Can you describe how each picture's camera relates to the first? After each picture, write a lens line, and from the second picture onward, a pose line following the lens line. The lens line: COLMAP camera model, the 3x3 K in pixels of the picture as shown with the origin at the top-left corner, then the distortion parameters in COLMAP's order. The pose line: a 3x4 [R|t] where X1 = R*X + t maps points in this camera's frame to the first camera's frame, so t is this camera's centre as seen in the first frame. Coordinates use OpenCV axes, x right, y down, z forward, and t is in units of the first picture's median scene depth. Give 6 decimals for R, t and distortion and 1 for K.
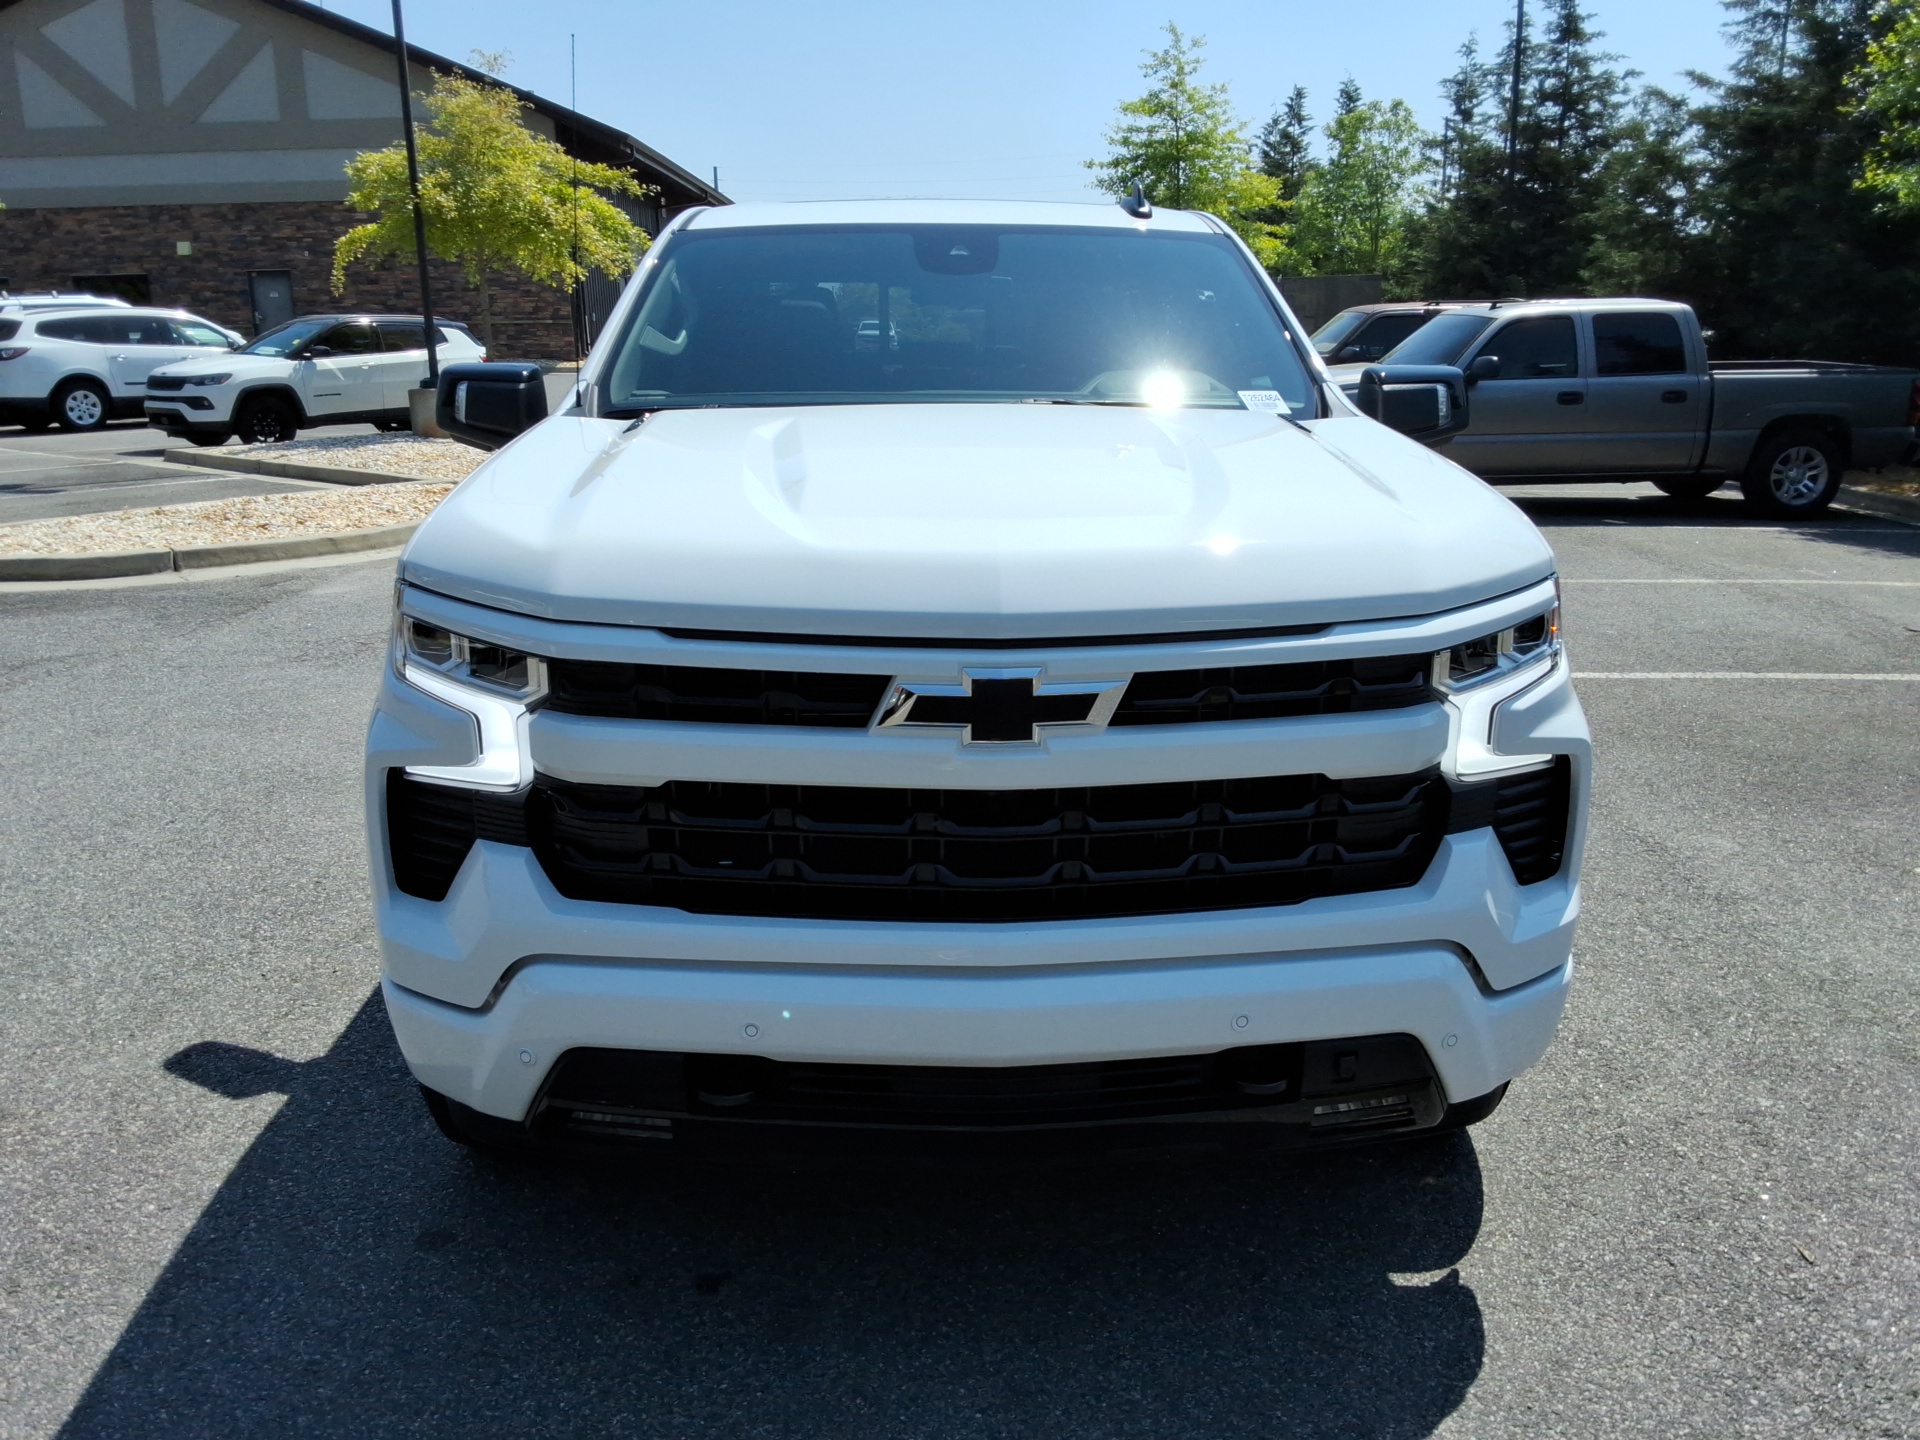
lens RADIAL K [[1541.6, 0, 1014.1], [0, 1541.6, 690.9], [0, 0, 1]] dist [0.109853, -0.166687]
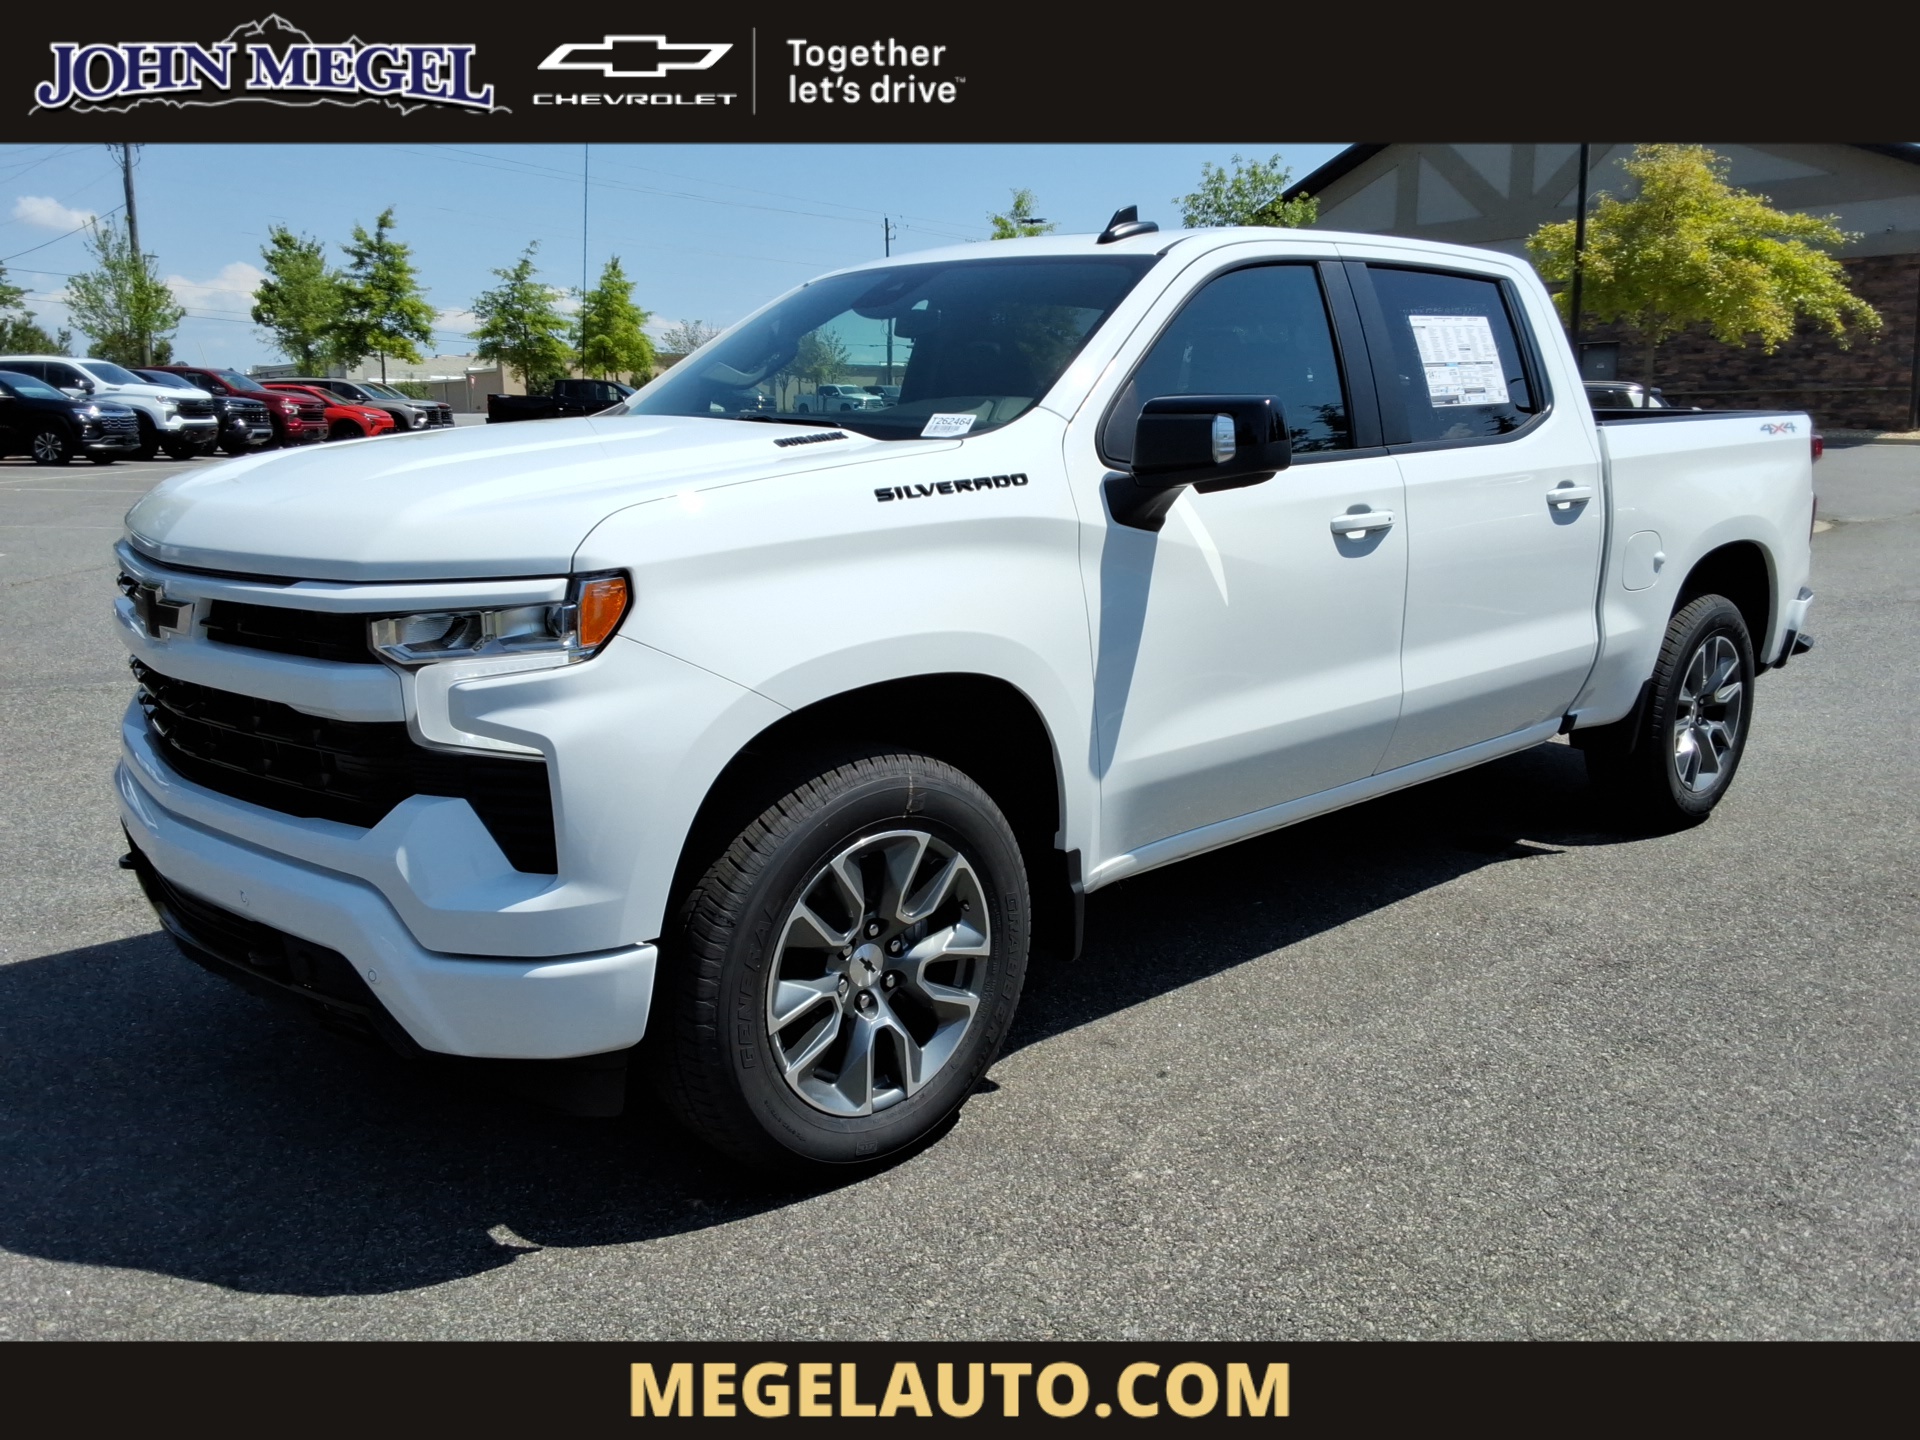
lens RADIAL K [[1541.6, 0, 949.9], [0, 1541.6, 692.3], [0, 0, 1]] dist [0.109853, -0.166687]
pose [[0.651413, 0.140747, -0.745555, 0.127854], [-0.173050, 0.984304, 0.034619, -0.007584], [0.738725, 0.106467, 0.665545, 0.052632]]
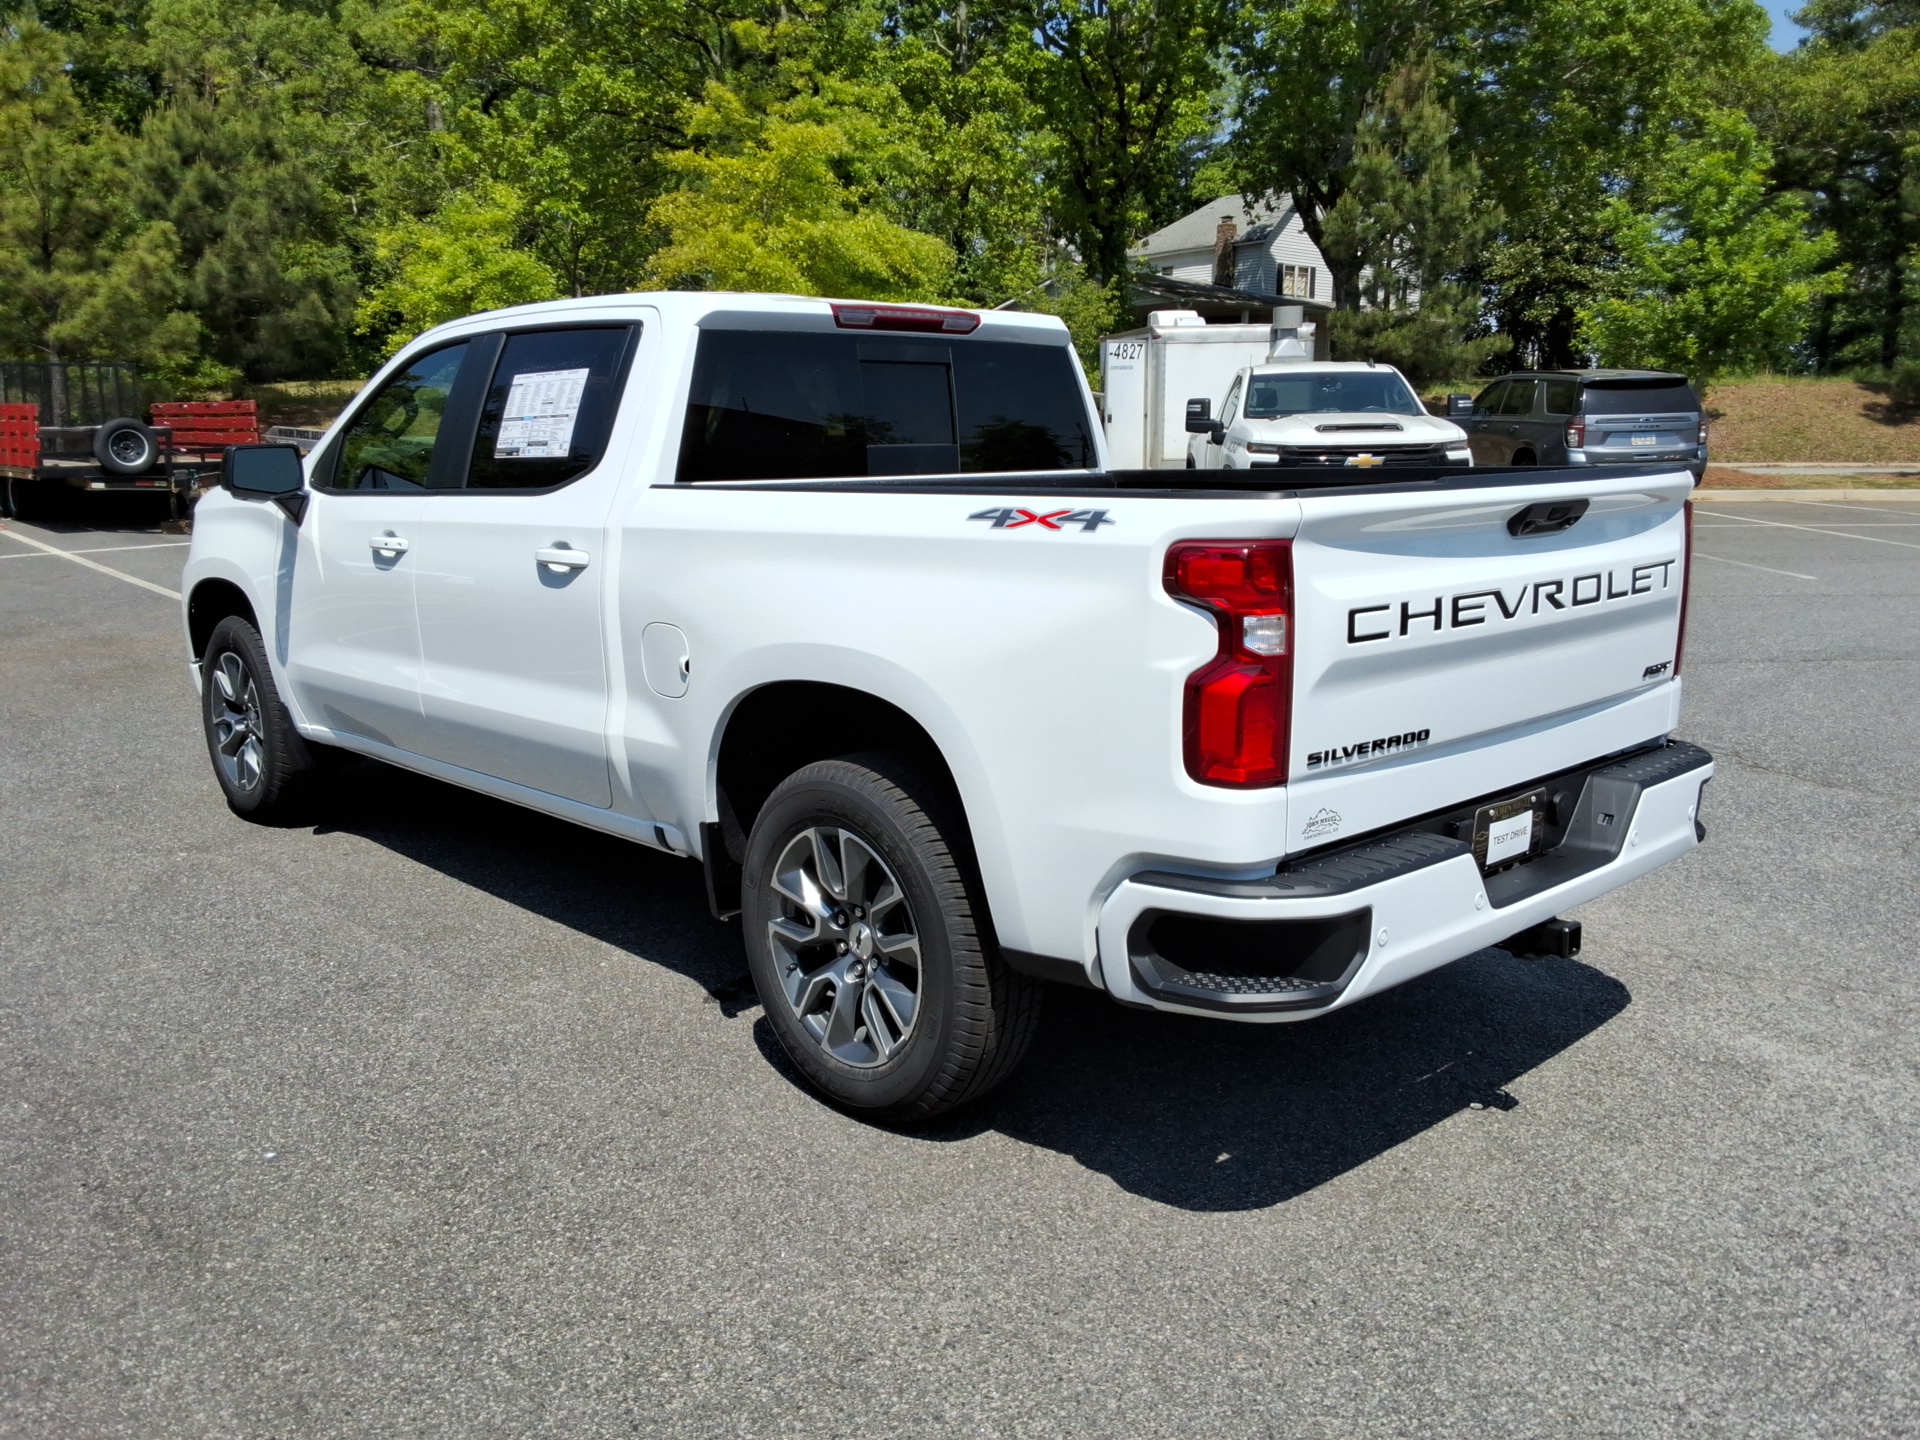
lens RADIAL K [[1541.6, 0, 967.3], [0, 1541.6, 699.5], [0, 0, 1]] dist [0.109853, -0.166687]
pose [[-0.757077, 0.116375, -0.642877, 0.111650], [-0.140943, 0.931744, 0.334646, -0.085997], [0.637942, 0.343962, -0.689000, 0.380534]]
